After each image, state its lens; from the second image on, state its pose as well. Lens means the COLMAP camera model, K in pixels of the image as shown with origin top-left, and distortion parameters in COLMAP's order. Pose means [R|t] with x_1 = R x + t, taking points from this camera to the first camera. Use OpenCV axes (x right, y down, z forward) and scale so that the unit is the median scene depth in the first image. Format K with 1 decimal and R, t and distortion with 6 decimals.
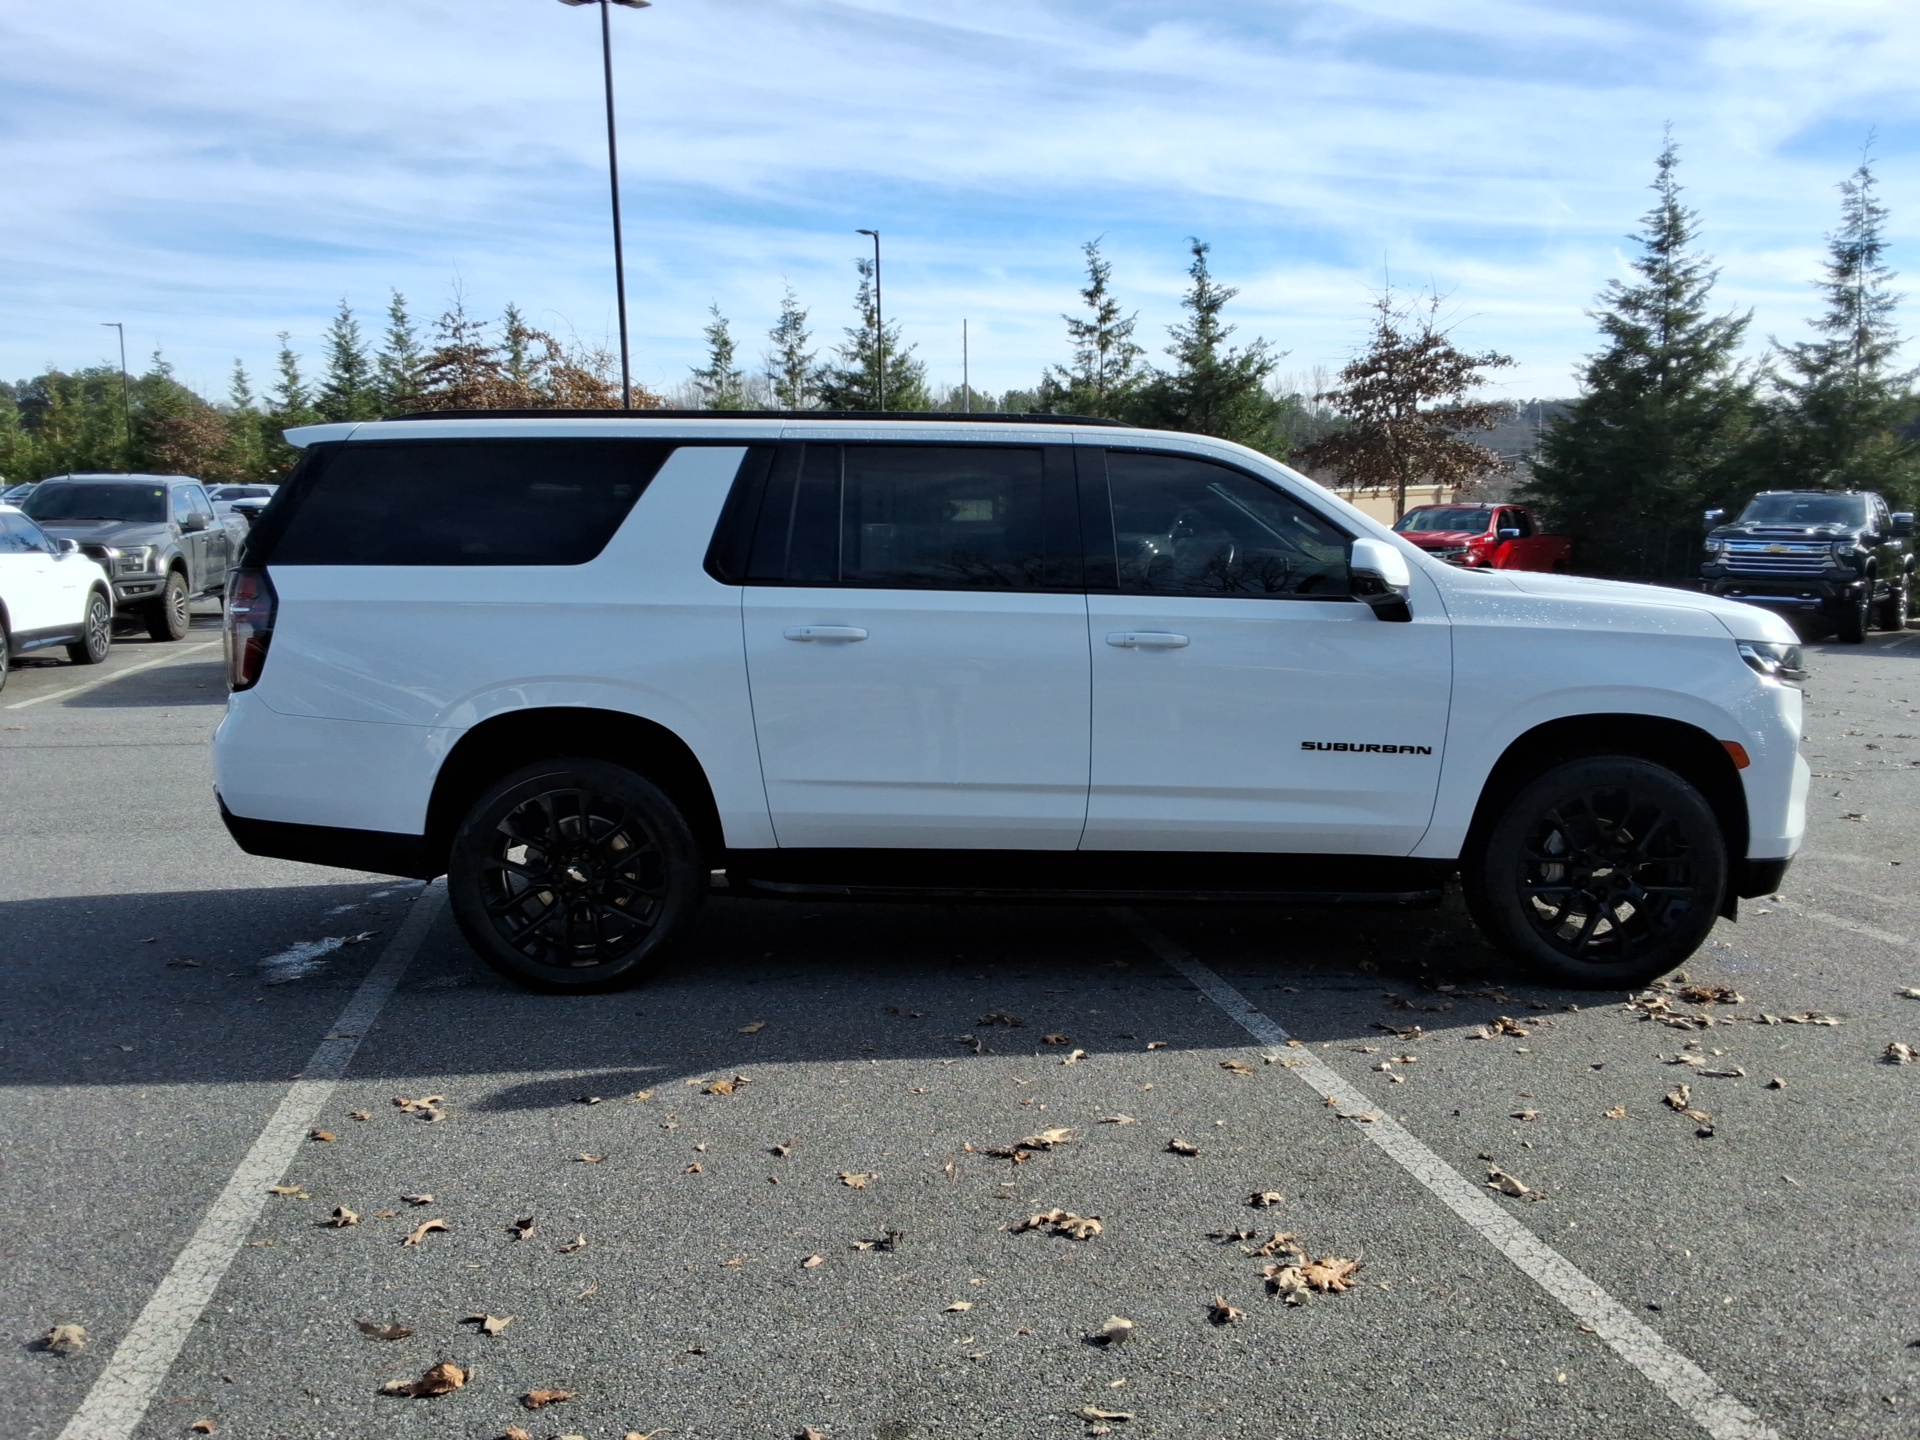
lens RADIAL K [[1557.8, 0, 957.1], [0, 1557.8, 727.1], [0, 0, 1]] dist [0.073359, -0.087771]
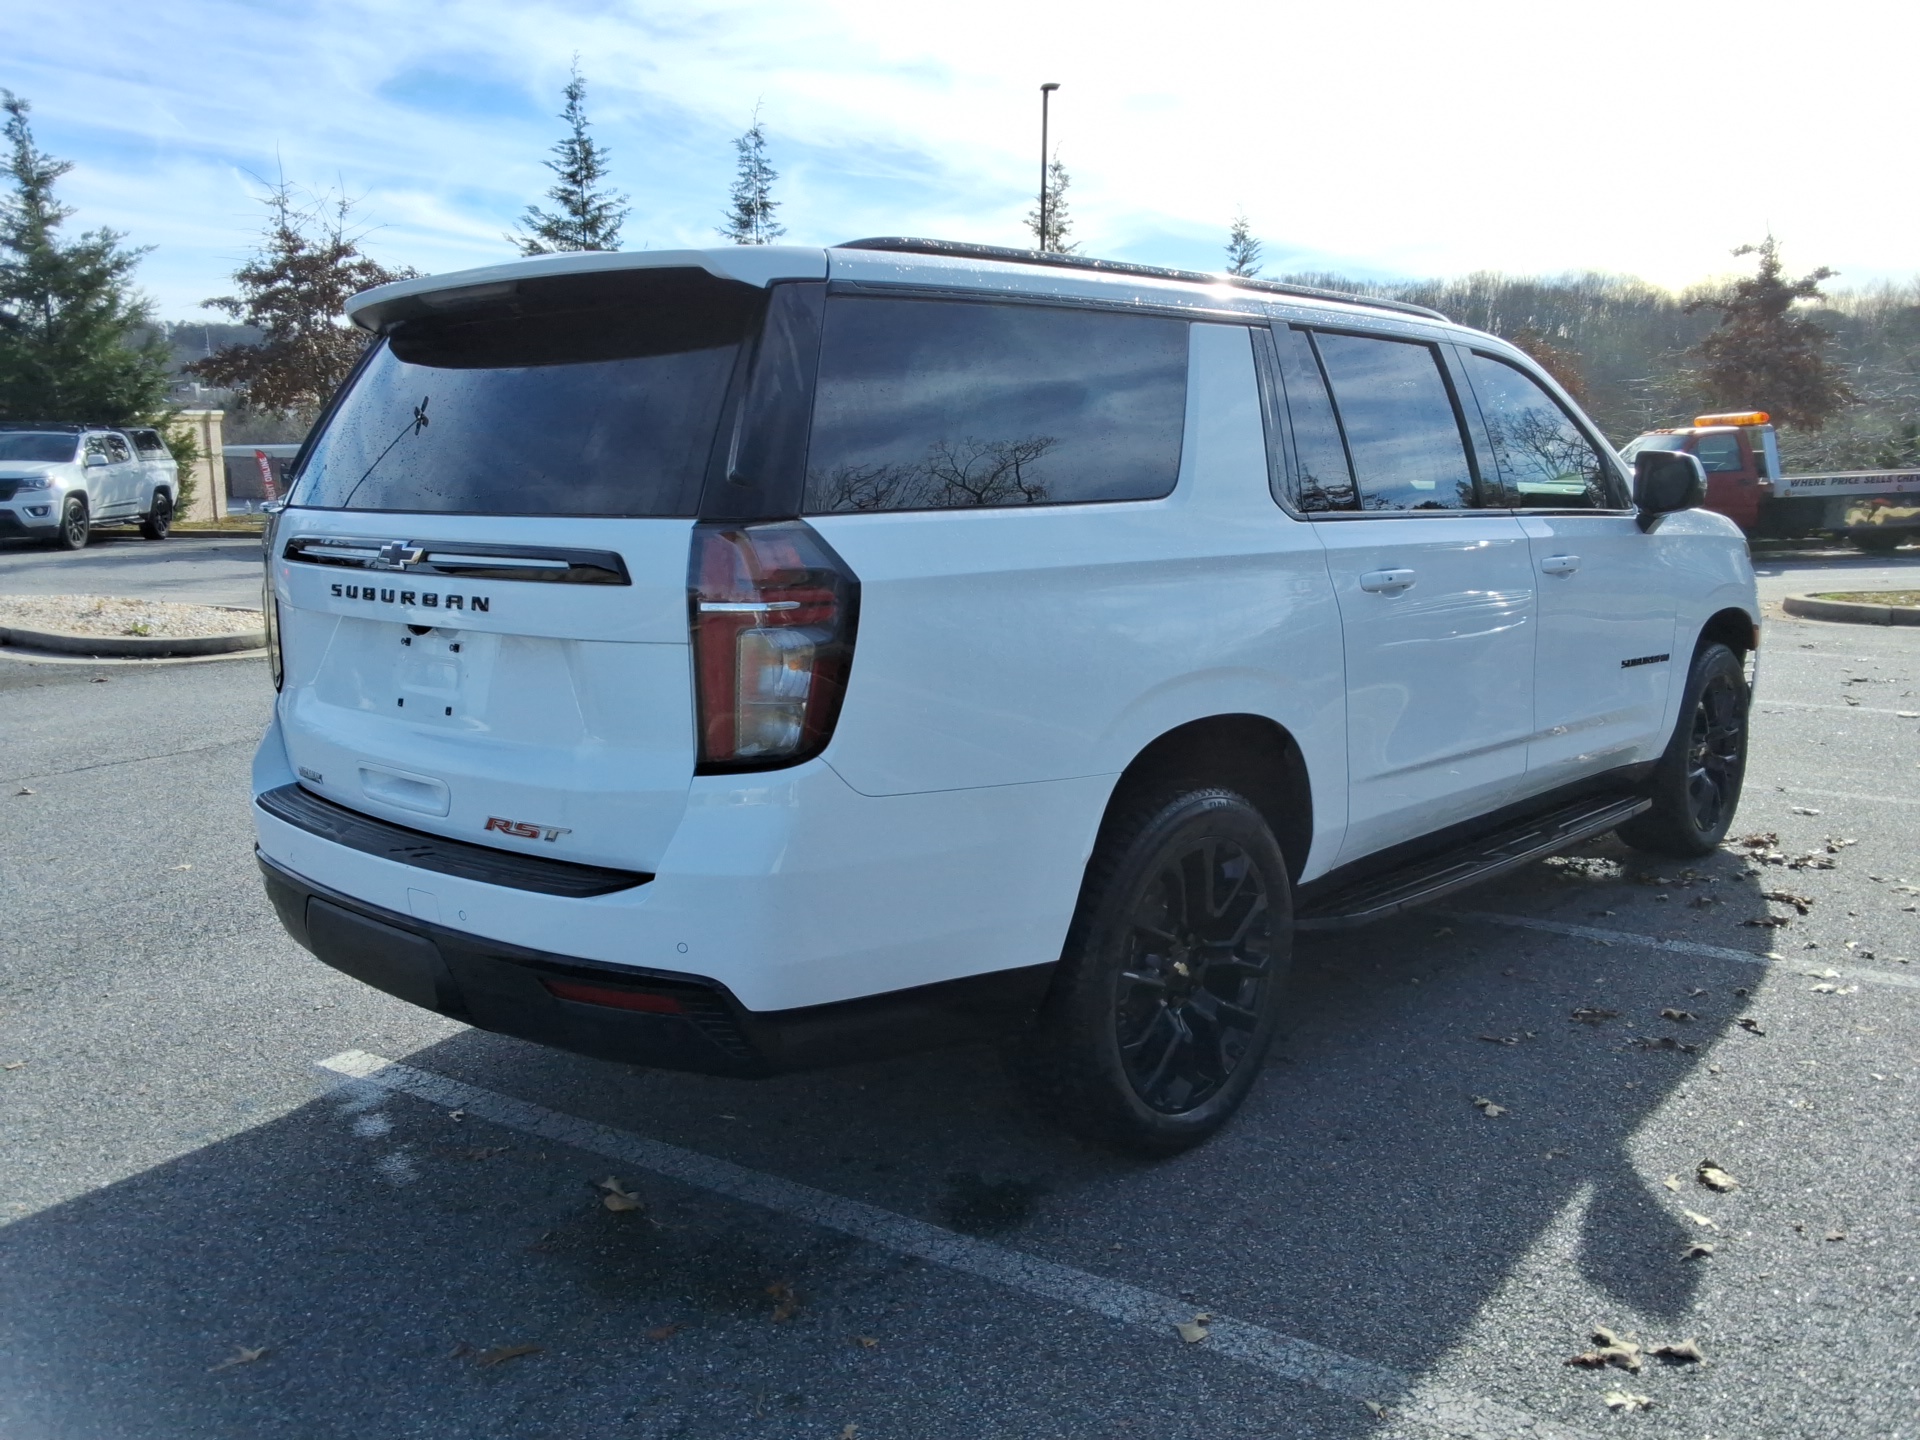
lens RADIAL K [[1557.8, 0, 971.9], [0, 1557.8, 728.9], [0, 0, 1]] dist [0.073359, -0.087771]
pose [[0.688498, -0.128244, 0.713809, -0.145465], [0.097196, 0.991679, 0.084417, -0.013589], [-0.718695, 0.011259, 0.695234, 0.114960]]
